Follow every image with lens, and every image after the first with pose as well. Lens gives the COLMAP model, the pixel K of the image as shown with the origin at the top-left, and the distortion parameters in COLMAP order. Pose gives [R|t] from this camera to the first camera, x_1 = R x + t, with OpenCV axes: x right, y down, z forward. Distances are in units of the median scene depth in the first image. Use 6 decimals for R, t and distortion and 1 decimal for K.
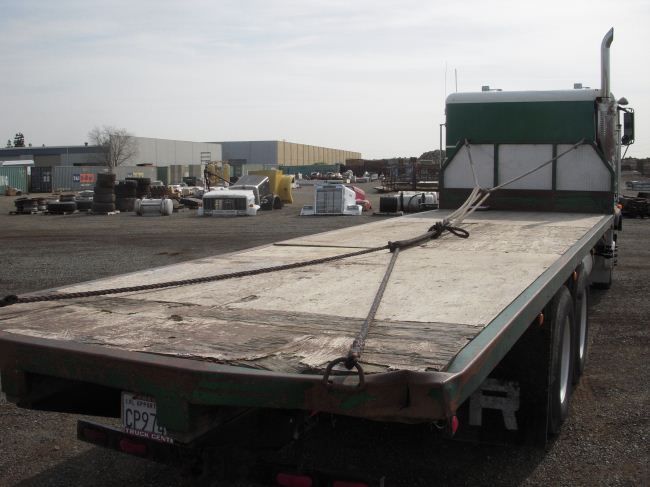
lens RADIAL K [[737.9, 0, 325.0], [0, 737.9, 243.5], [0, 0, 1]] dist [-0.264908, 0.309035]
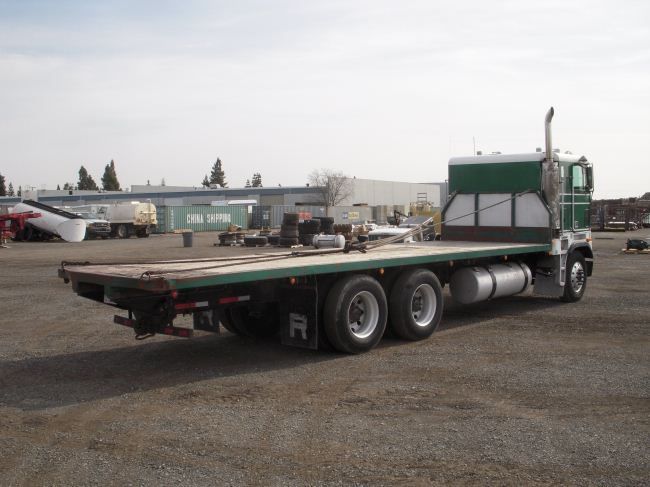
lens RADIAL K [[737.9, 0, 325.0], [0, 737.9, 243.5], [0, 0, 1]] dist [-0.264908, 0.309035]
pose [[0.949505, 0.011141, -0.313554, 0.121978], [-0.028020, 0.998387, -0.049376, 0.010770], [0.312499, 0.055668, 0.948286, -0.126744]]
